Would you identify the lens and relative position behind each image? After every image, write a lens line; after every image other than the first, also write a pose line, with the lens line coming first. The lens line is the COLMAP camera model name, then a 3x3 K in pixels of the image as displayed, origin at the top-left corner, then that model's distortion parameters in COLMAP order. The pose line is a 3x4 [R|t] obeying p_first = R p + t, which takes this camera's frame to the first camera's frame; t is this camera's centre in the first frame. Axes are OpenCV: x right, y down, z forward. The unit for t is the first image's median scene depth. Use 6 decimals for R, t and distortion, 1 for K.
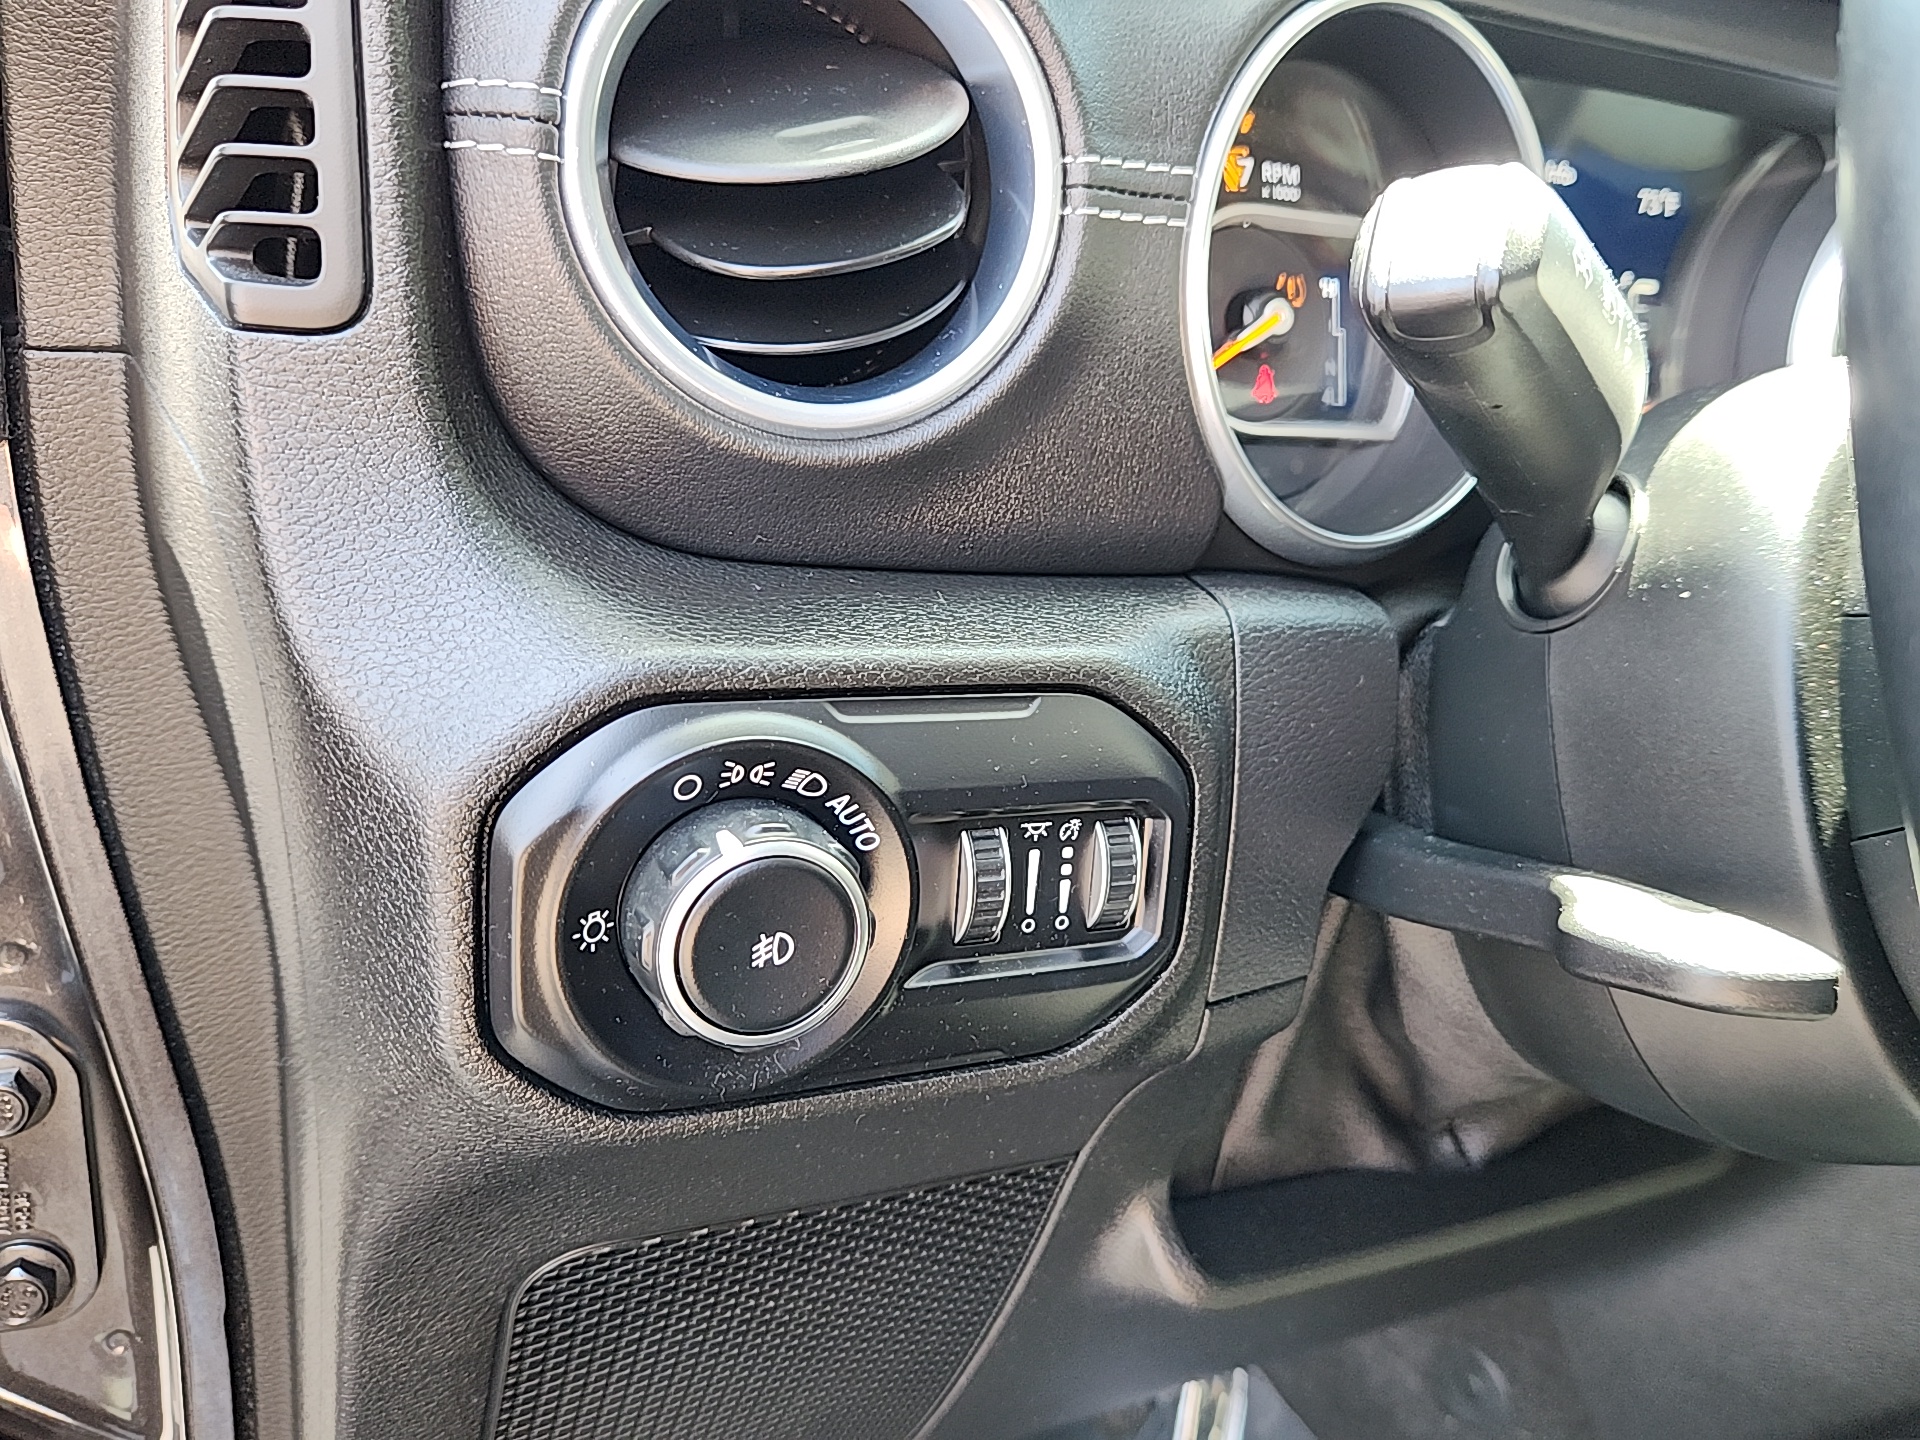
lens RADIAL K [[1673.4, 0, 903.6], [0, 1673.4, 699.9], [0, 0, 1]] dist [0.077846, -0.080048]
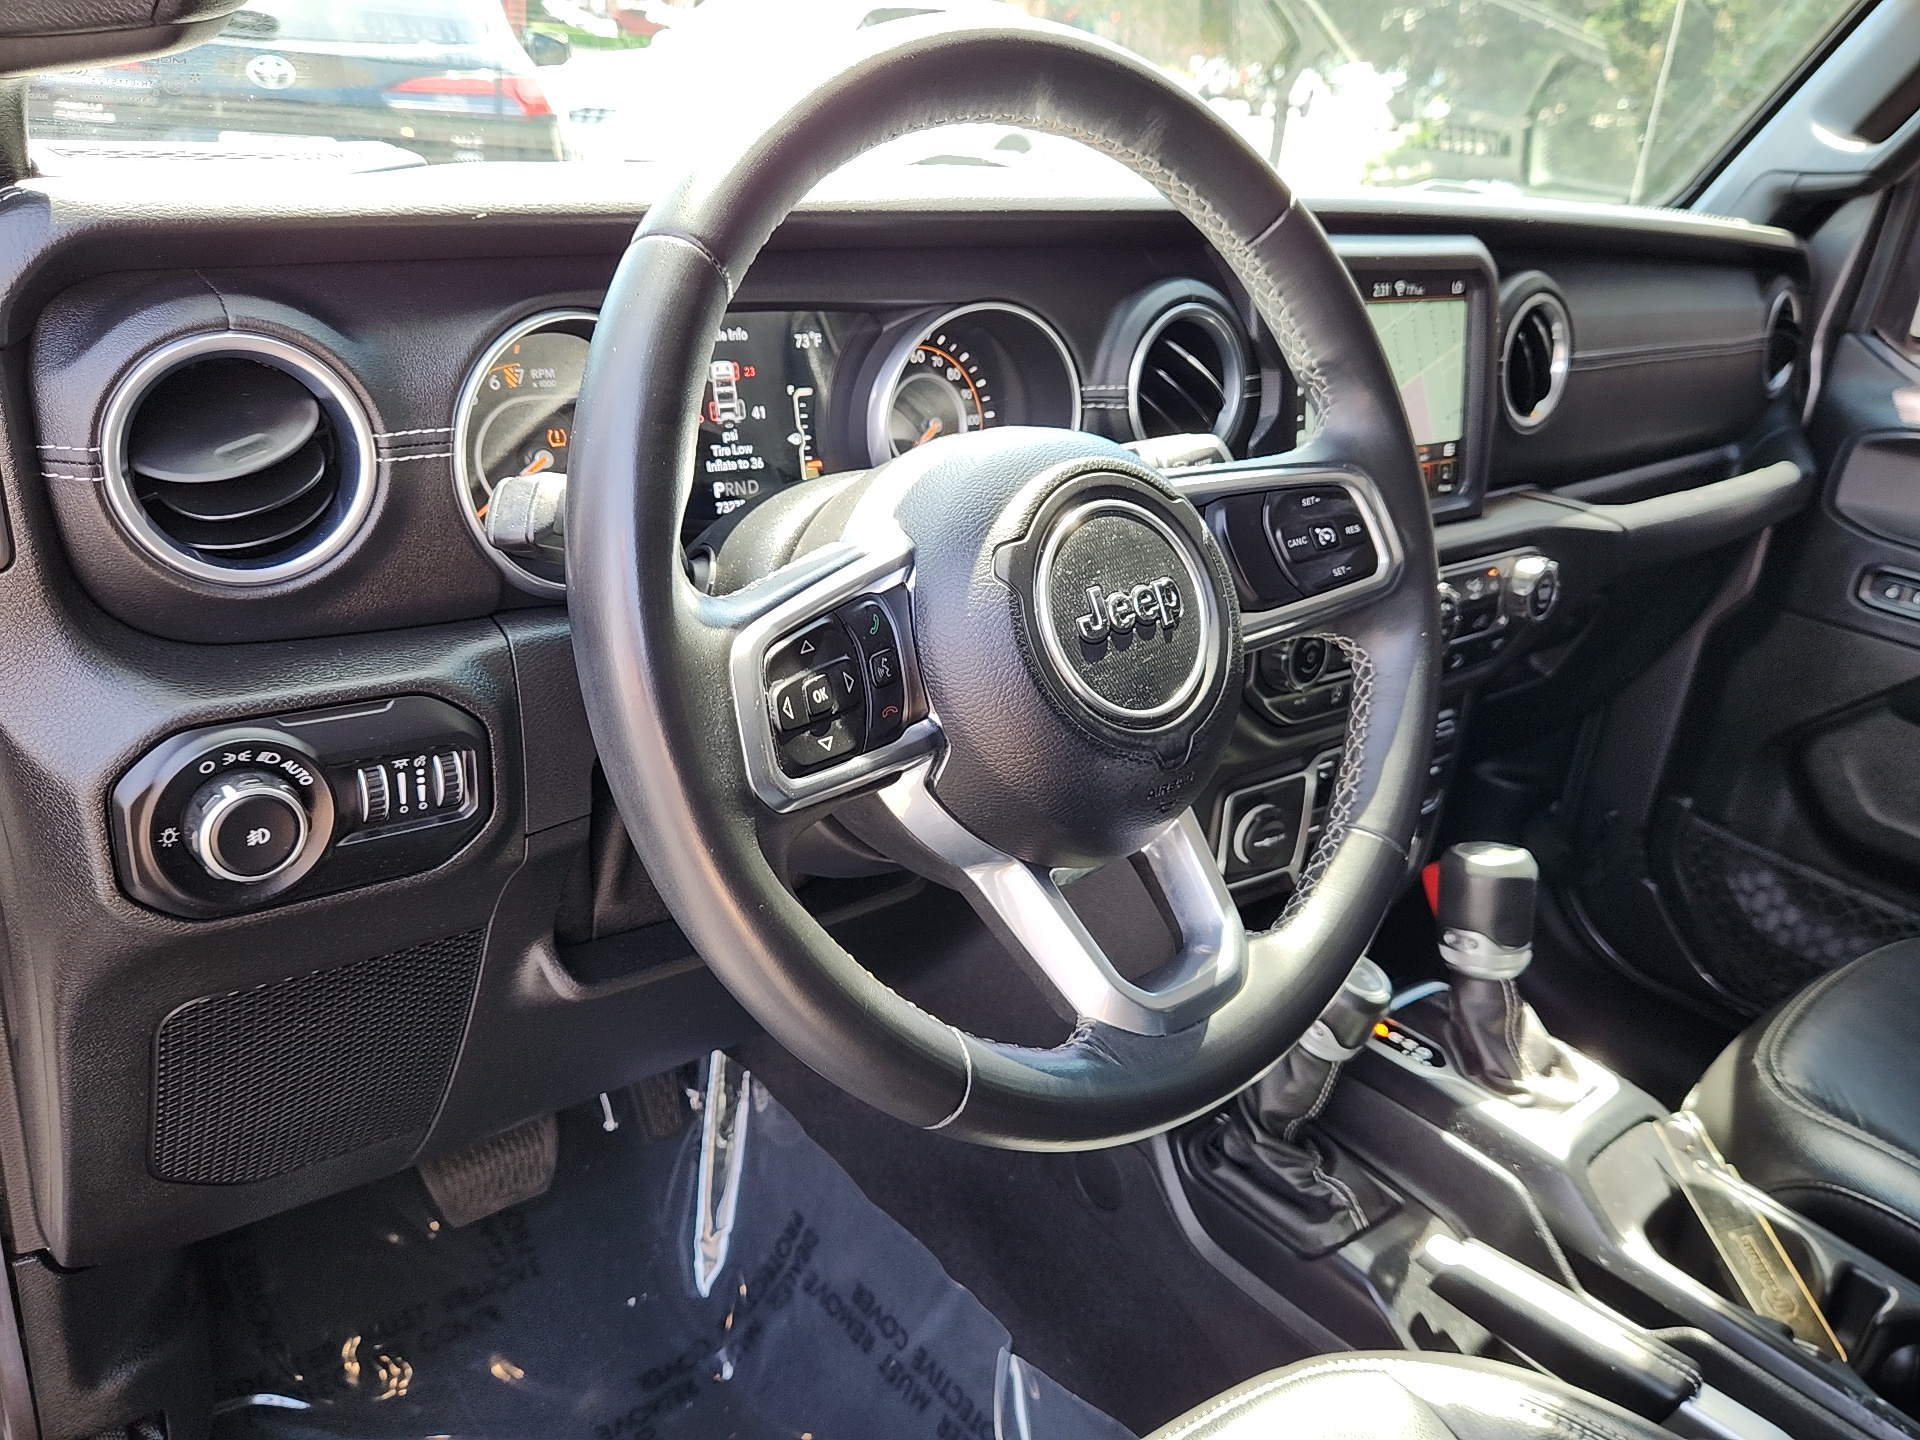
lens RADIAL K [[1722.3, 0, 960.0], [0, 1722.3, 720.0], [0, 0, 1]] dist [0.071841, -0.070294]
pose [[0.972304, -0.097631, 0.212353, 0.307634], [0.073001, 0.989977, 0.120900, -0.186559], [-0.222028, -0.102050, 0.969685, -1.237351]]
